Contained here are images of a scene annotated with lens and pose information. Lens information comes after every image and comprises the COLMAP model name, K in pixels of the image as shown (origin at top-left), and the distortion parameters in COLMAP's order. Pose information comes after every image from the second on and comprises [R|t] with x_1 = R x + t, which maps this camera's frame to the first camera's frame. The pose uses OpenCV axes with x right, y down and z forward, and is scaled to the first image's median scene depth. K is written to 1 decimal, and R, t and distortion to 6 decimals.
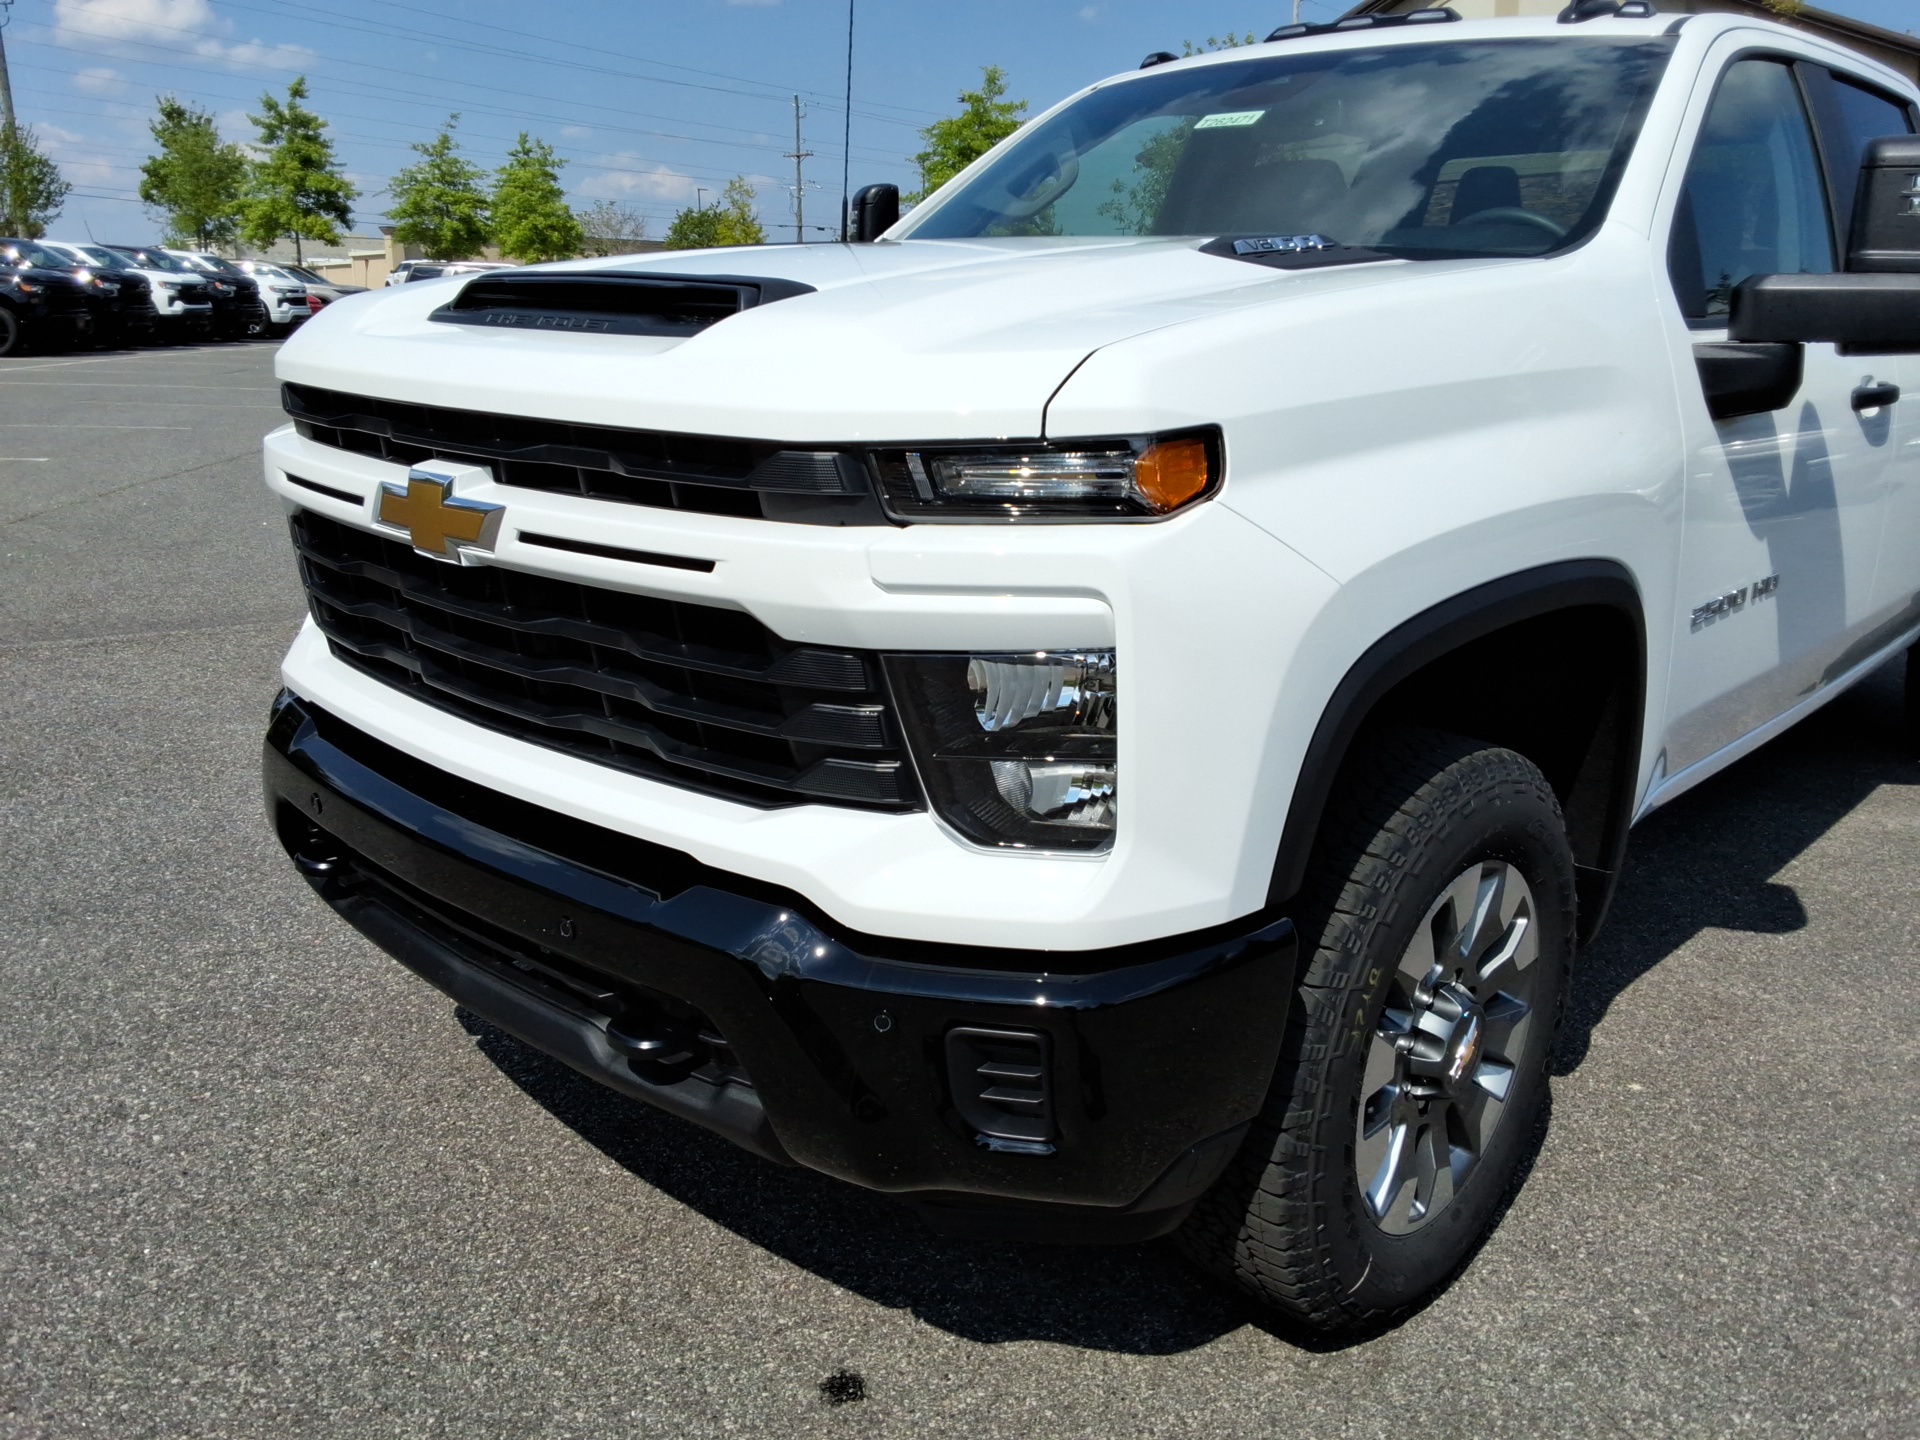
lens RADIAL K [[1544.0, 0, 968.3], [0, 1544.0, 721.6], [0, 0, 1]] dist [0.102296, -0.152812]
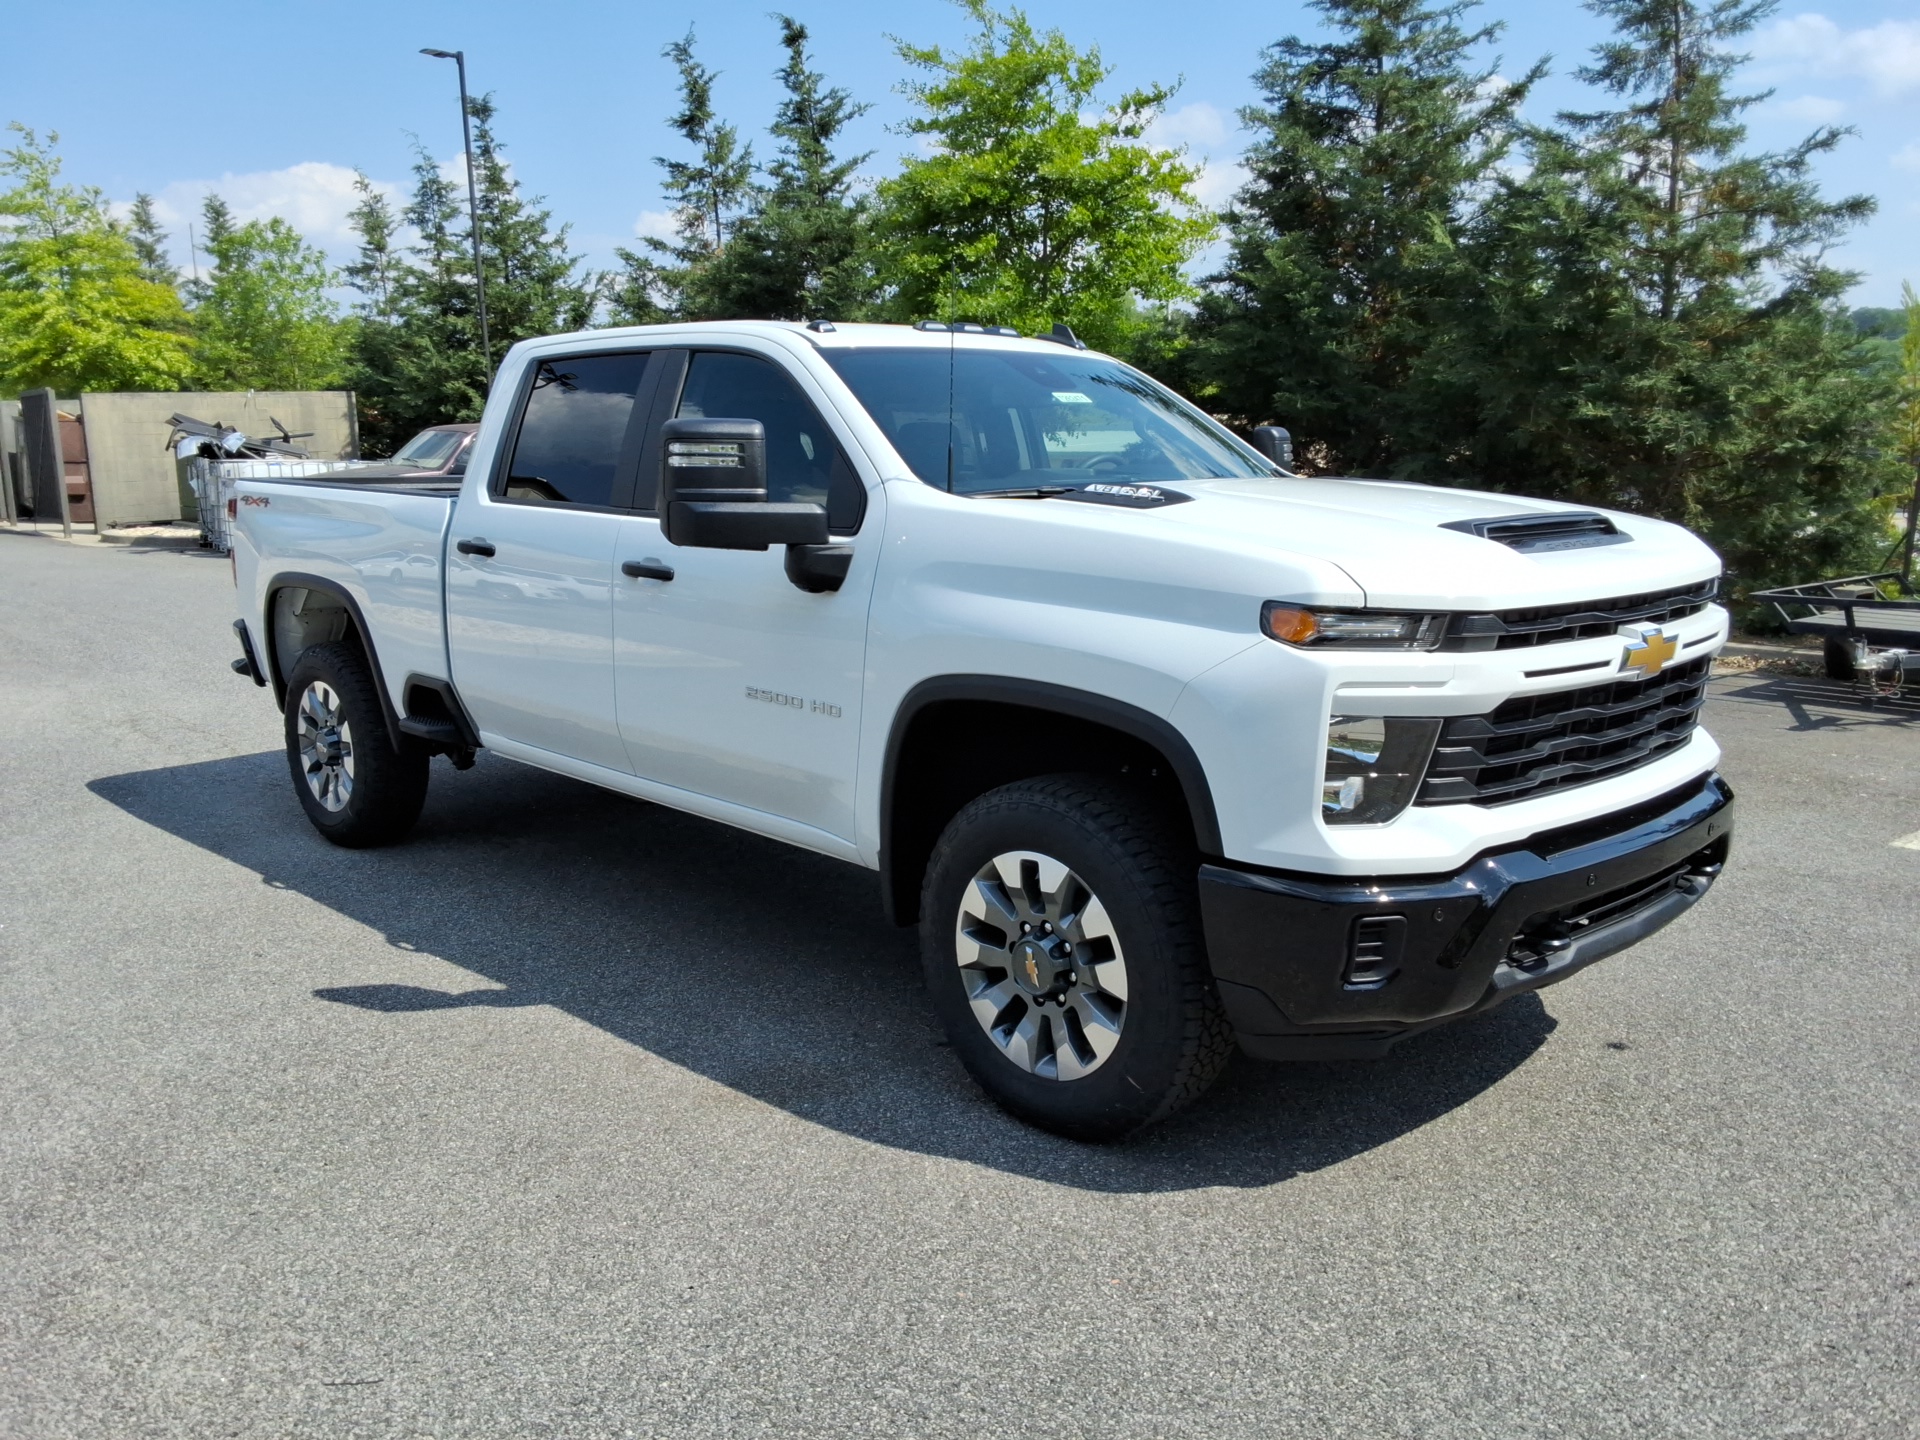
lens RADIAL K [[1544.0, 0, 982.3], [0, 1544.0, 728.8], [0, 0, 1]] dist [0.102296, -0.152812]
pose [[0.035656, -0.193944, 0.980364, -1.563760], [0.271363, 0.946010, 0.177278, -0.420122], [-0.961816, 0.259714, 0.086360, 1.174631]]
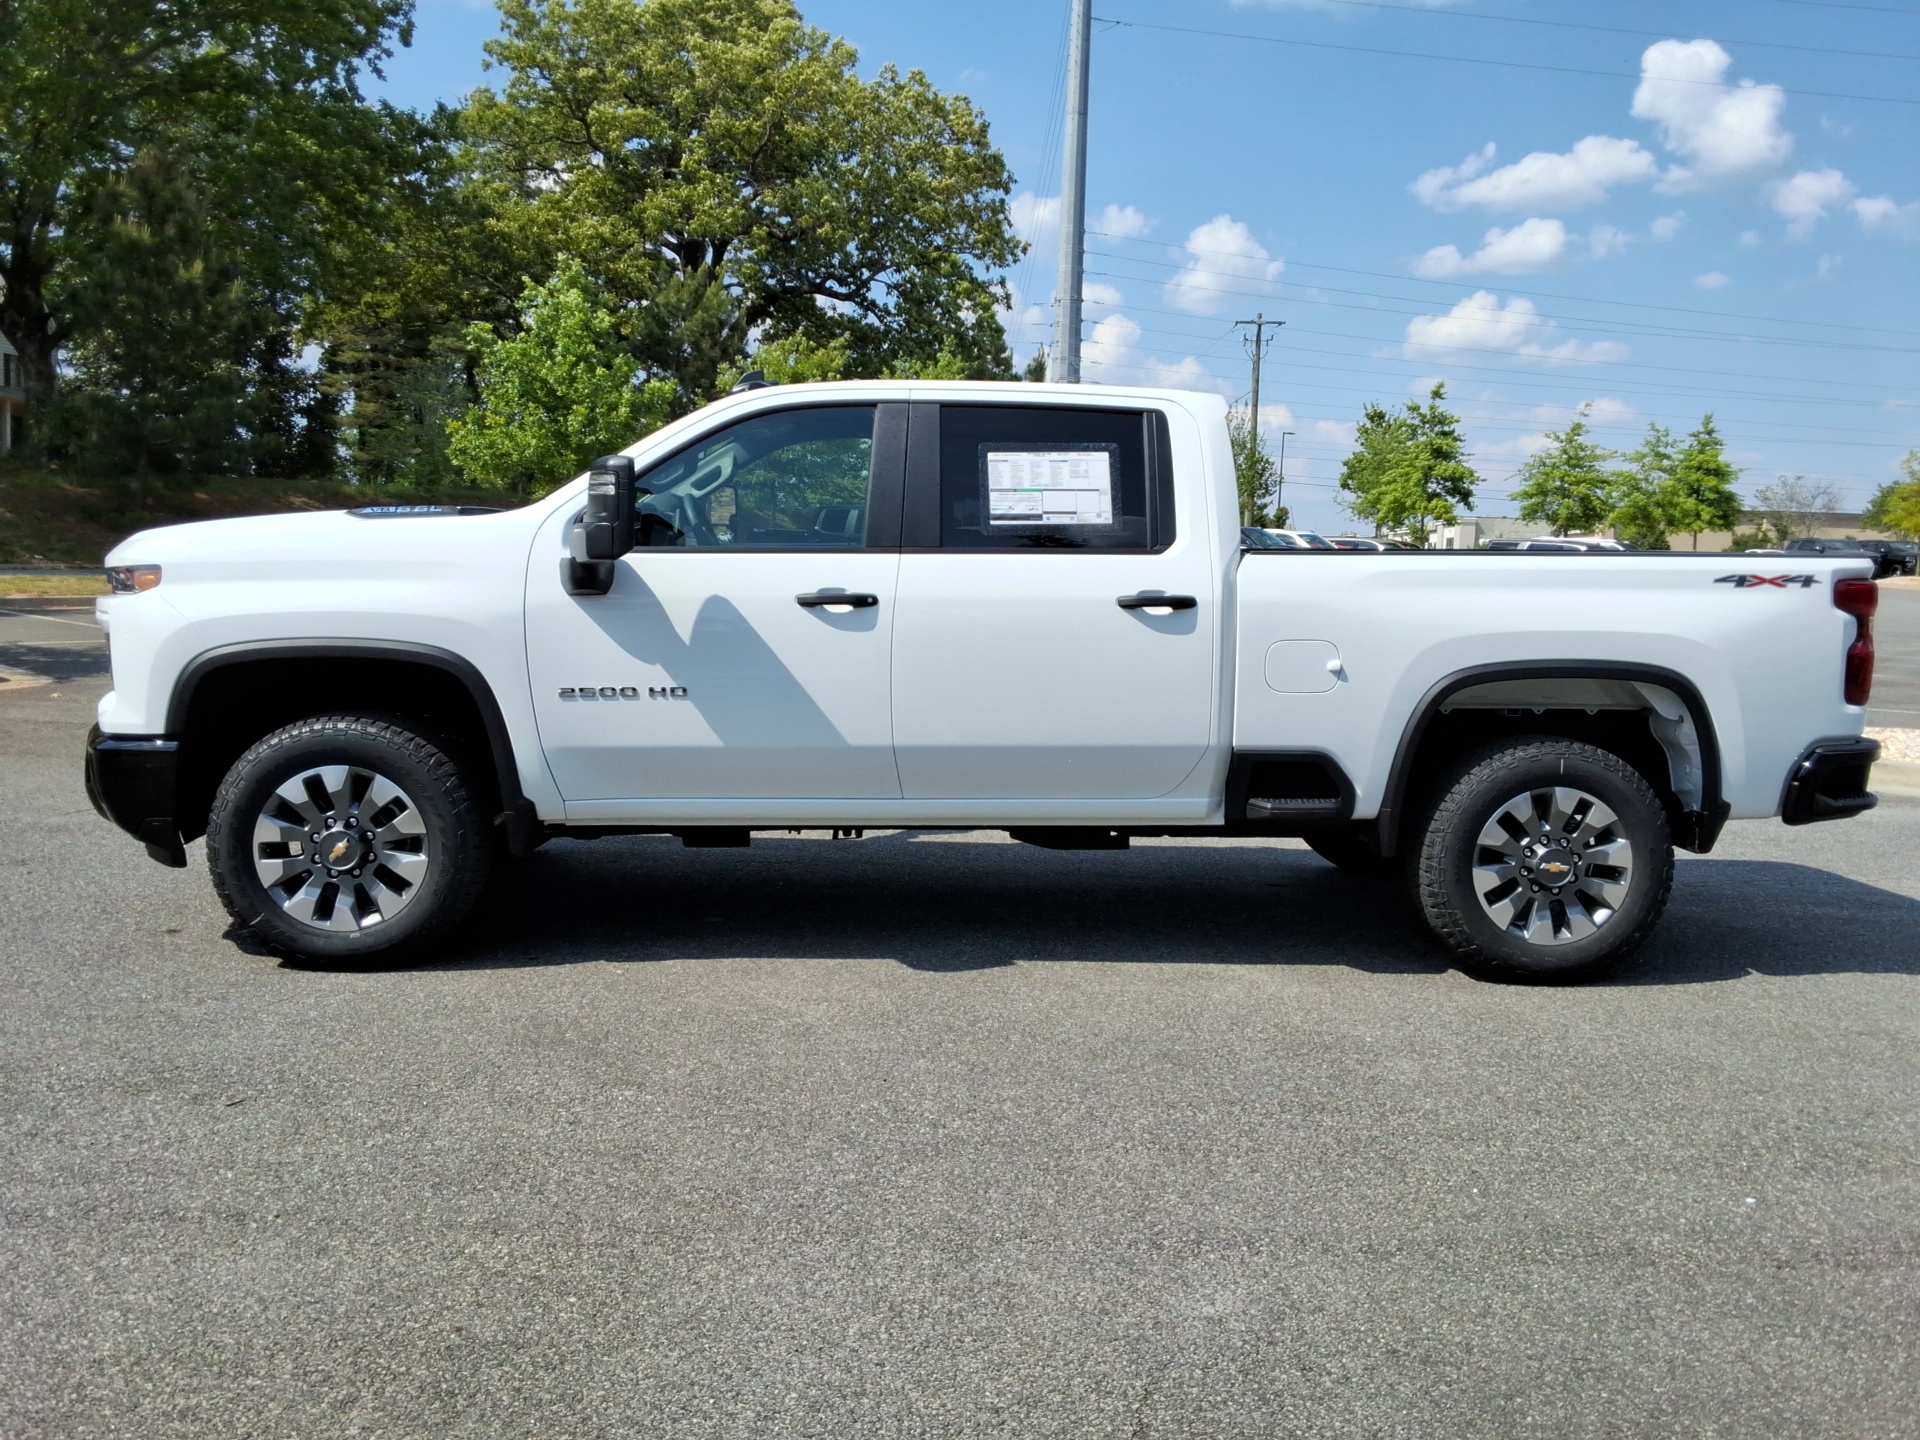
lens RADIAL K [[1544.0, 0, 964.2], [0, 1544.0, 704.0], [0, 0, 1]] dist [0.102296, -0.152812]
pose [[0.721651, 0.077630, -0.687890, 2.085410], [-0.199668, 0.974803, -0.099459, 0.039449], [0.662836, 0.209124, 0.718968, -0.067231]]
